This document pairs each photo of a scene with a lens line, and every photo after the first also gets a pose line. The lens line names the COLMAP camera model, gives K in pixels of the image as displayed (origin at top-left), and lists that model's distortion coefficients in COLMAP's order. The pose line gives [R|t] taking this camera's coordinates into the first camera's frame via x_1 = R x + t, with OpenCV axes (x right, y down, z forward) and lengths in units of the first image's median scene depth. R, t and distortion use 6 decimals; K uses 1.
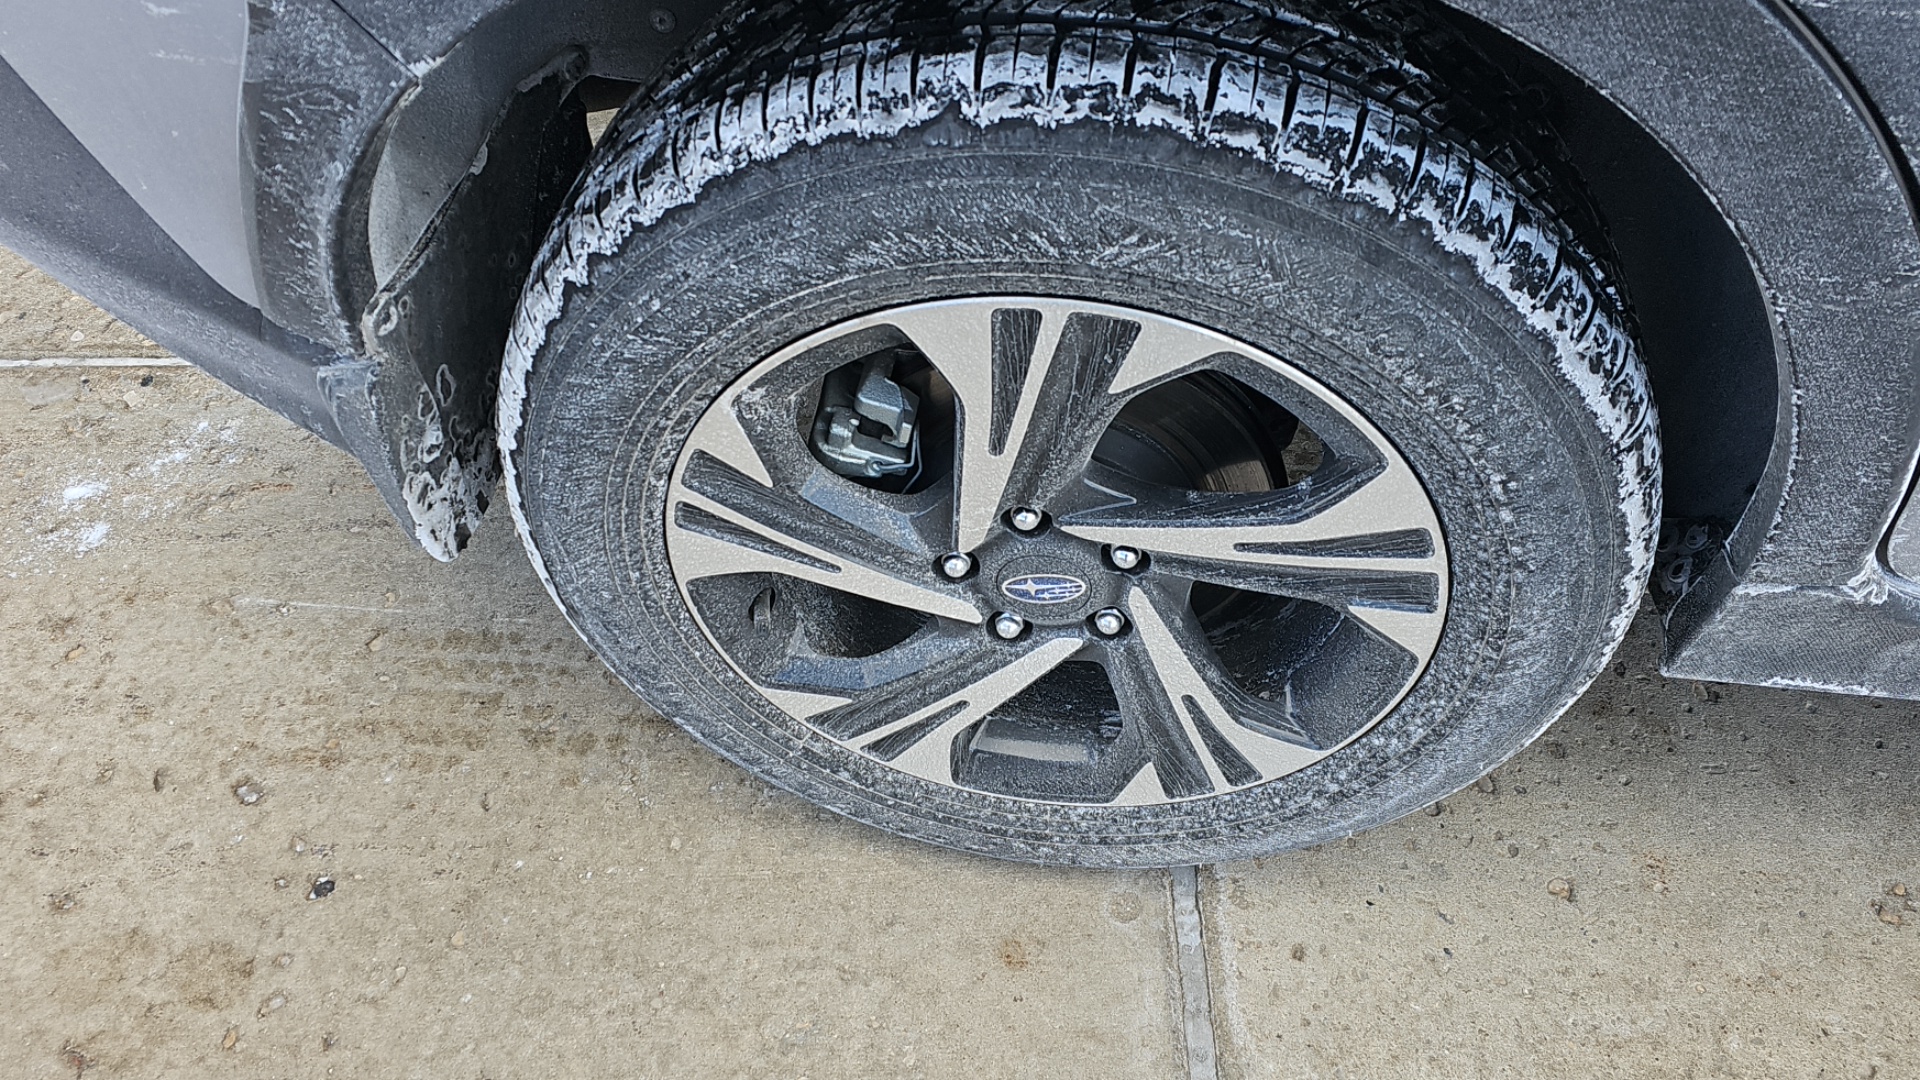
lens RADIAL K [[1331.3, 0, 961.6], [0, 1331.3, 518.1], [0, 0, 1]] dist [0.054962, -0.062904]
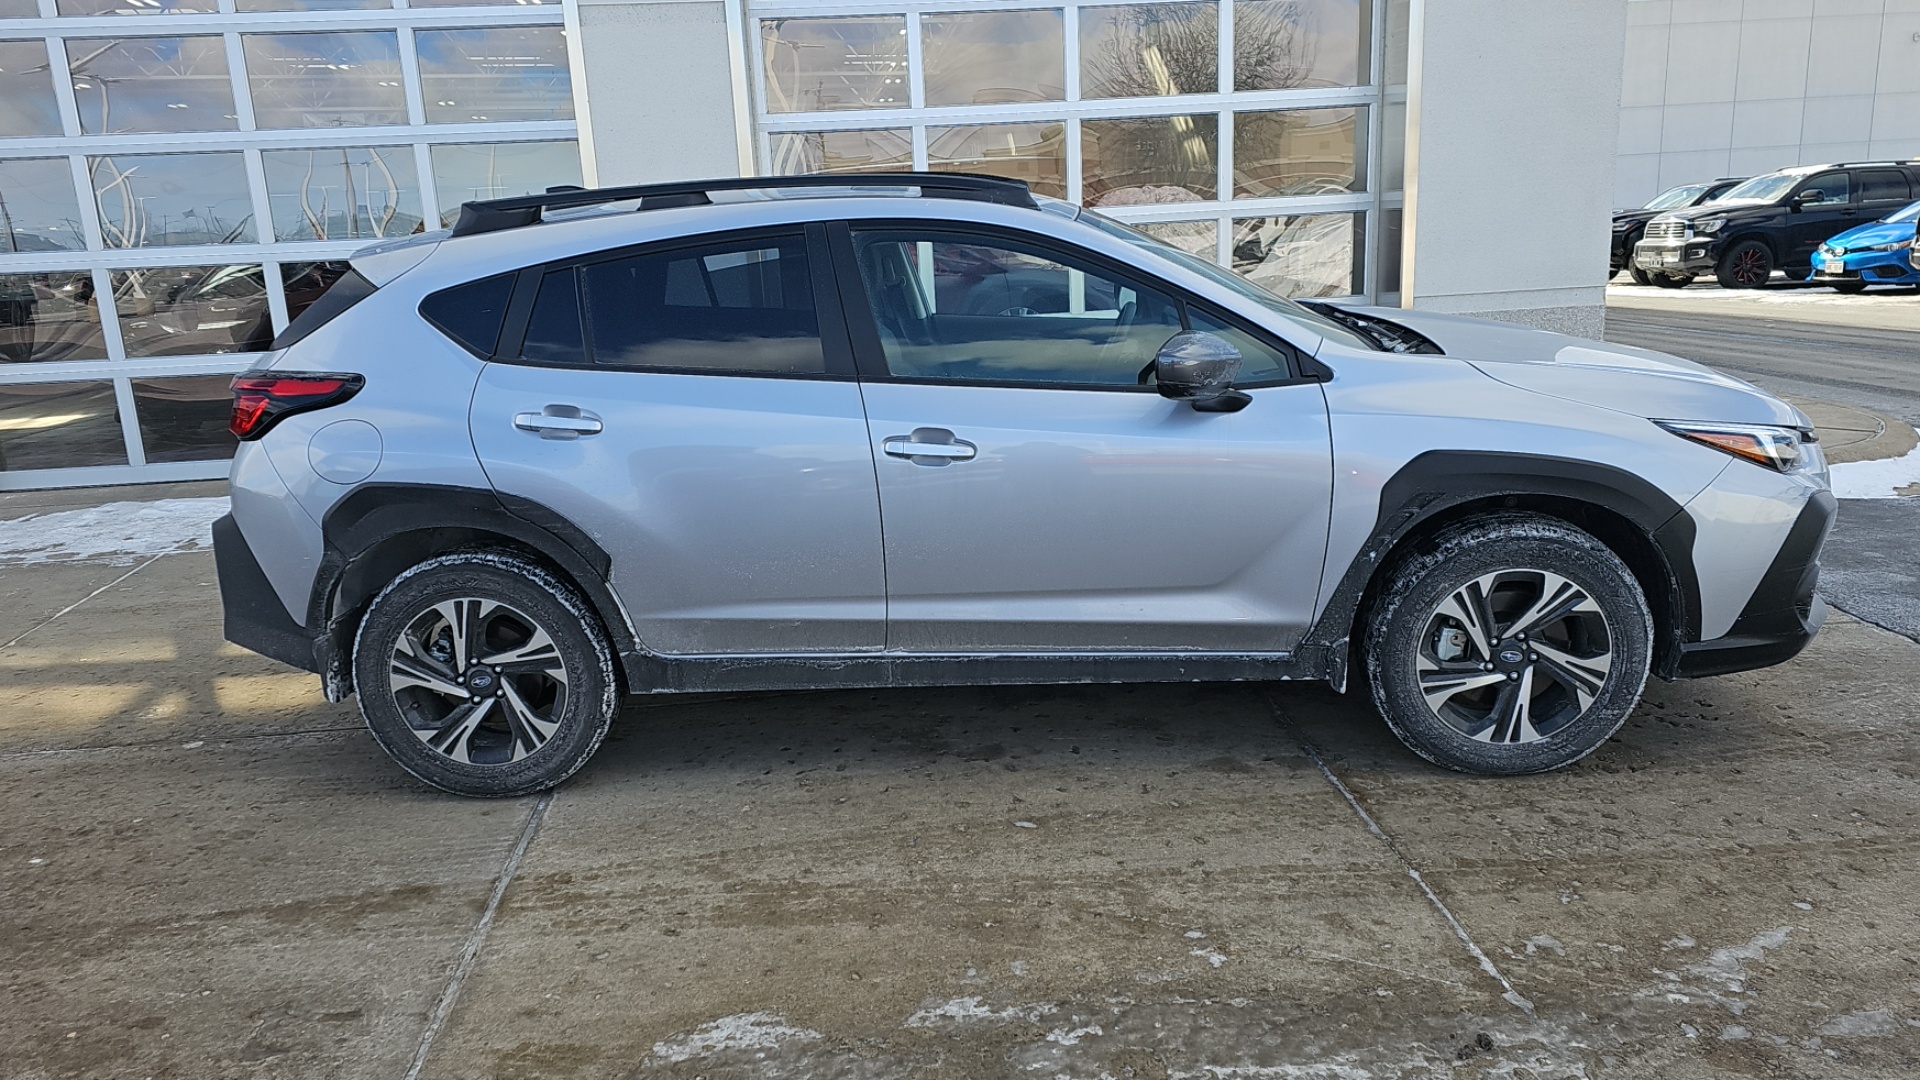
lens RADIAL K [[1370.4, 0, 960.5], [0, 1370.4, 559.3], [0, 0, 1]] dist [0.099426, -0.082929]
pose [[0.993513, -0.076662, 0.083997, 1.295913], [0.110139, 0.832598, -0.542816, 2.401149], [-0.028322, 0.548546, 0.835641, -3.093751]]
